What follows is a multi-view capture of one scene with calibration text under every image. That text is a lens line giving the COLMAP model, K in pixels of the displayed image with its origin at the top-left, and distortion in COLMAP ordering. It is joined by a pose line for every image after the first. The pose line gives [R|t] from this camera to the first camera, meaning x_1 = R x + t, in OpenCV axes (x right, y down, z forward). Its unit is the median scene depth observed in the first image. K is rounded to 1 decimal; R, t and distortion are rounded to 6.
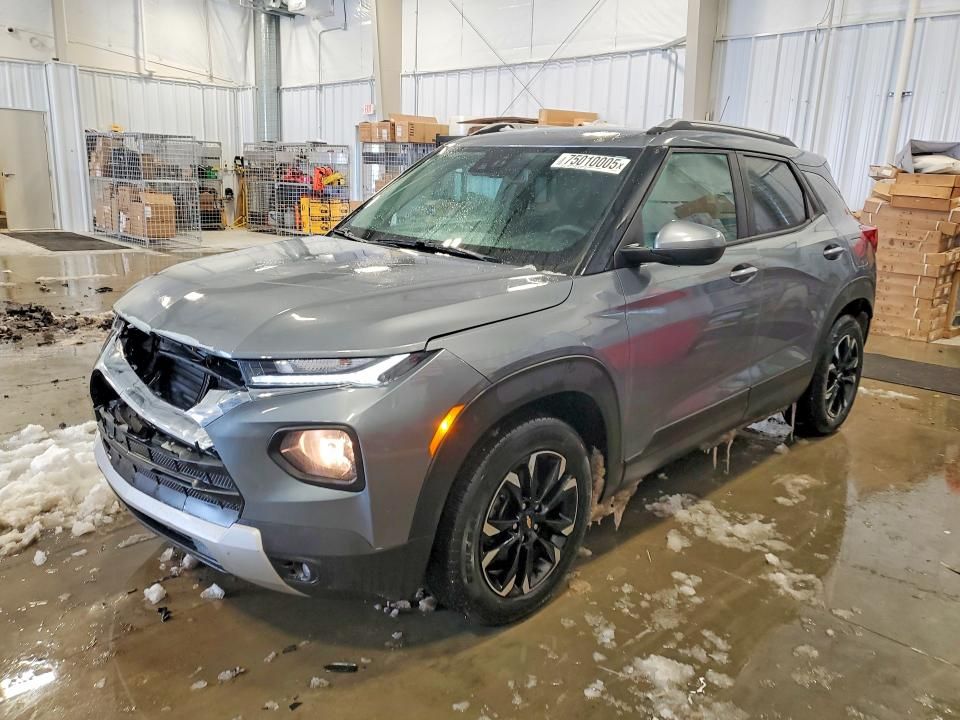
lens RADIAL K [[784.5, 0, 483.7], [0, 784.5, 361.0], [0, 0, 1]] dist [0.000204, 0.036286]
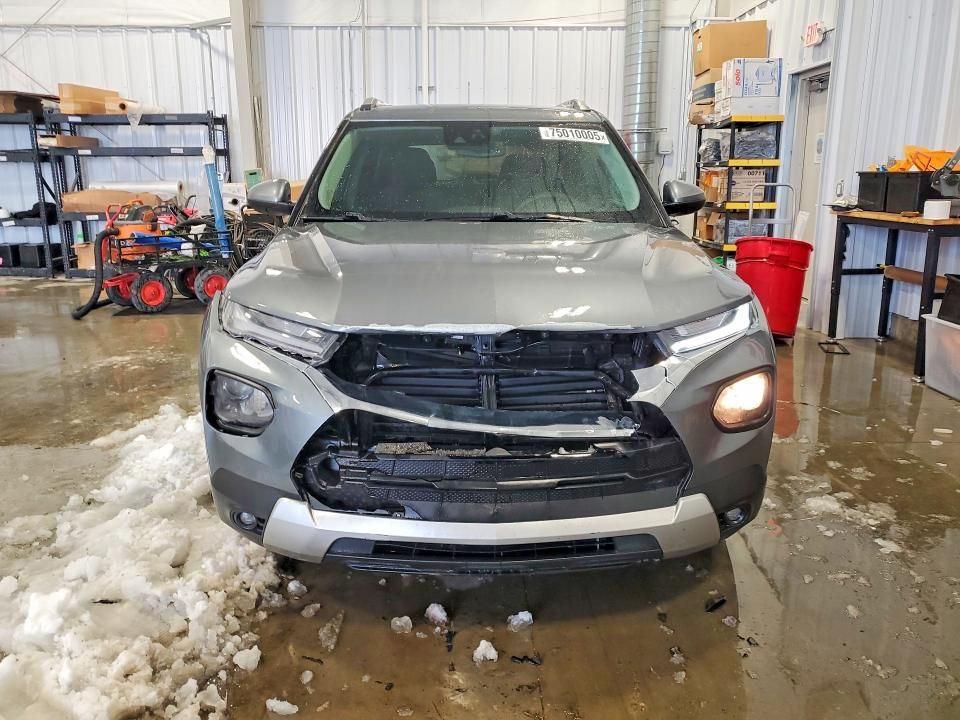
lens RADIAL K [[784.5, 0, 483.7], [0, 784.5, 361.0], [0, 0, 1]] dist [0.000204, 0.036286]
pose [[0.667362, -0.202460, 0.716686, -0.318194], [0.197313, 0.976015, 0.091986, -0.026390], [-0.718120, 0.080024, 0.691303, 0.136299]]
